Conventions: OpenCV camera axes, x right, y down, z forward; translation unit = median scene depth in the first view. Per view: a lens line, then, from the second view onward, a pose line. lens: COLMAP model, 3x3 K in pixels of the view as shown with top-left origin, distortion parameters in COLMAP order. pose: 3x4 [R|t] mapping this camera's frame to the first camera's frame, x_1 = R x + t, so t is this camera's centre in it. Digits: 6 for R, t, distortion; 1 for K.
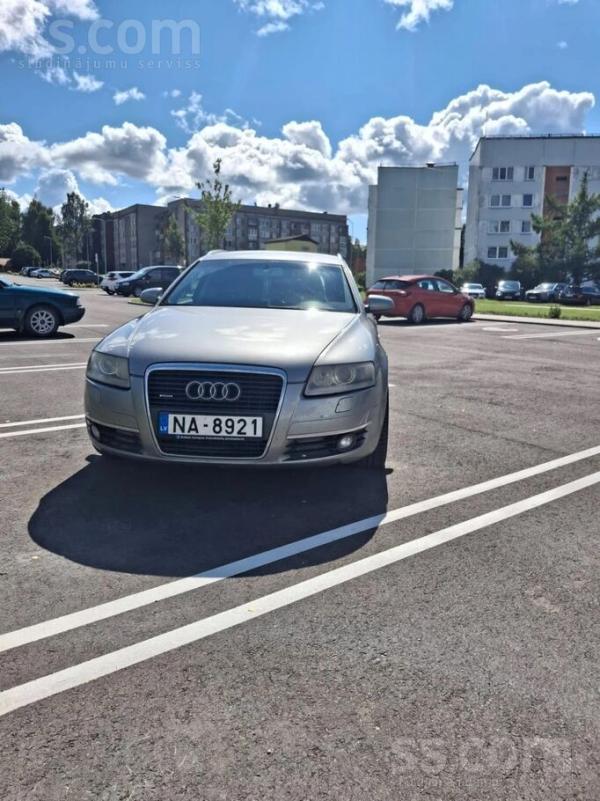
lens RADIAL K [[597.4, 0, 300.0], [0, 597.4, 400.5], [0, 0, 1]] dist [0.023900, -0.064603]
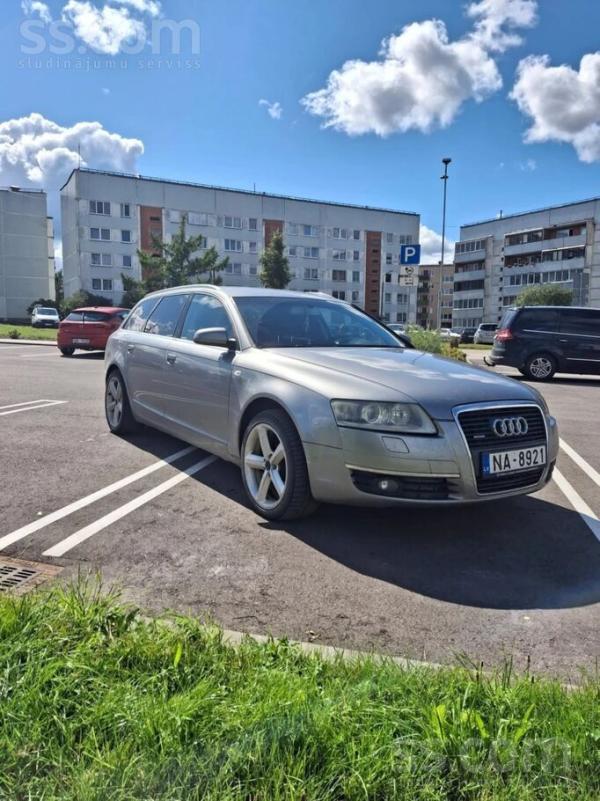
lens RADIAL K [[597.4, 0, 300.0], [0, 597.4, 400.5], [0, 0, 1]] dist [0.023900, -0.064603]
pose [[0.783288, -0.074044, 0.617234, -0.945055], [0.104912, 0.994385, -0.013850, -0.075723], [-0.612742, 0.075604, 0.786658, 0.334544]]
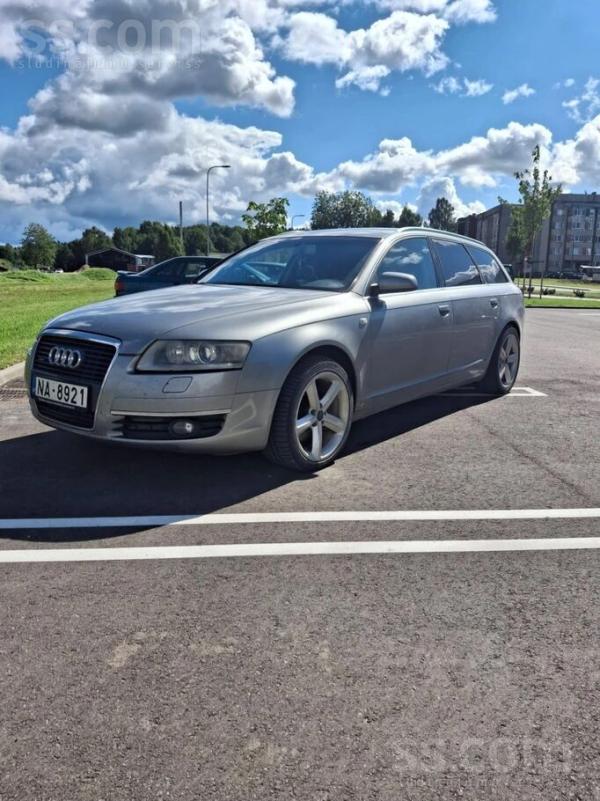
lens RADIAL K [[595.2, 0, 300.0], [0, 595.2, 400.5], [0, 0, 1]] dist [0.006411, -0.005910]
pose [[0.833125, 0.104145, -0.543191, 0.641215], [-0.105130, 0.994026, 0.029337, -0.013258], [0.543001, 0.032664, 0.839096, 0.320720]]
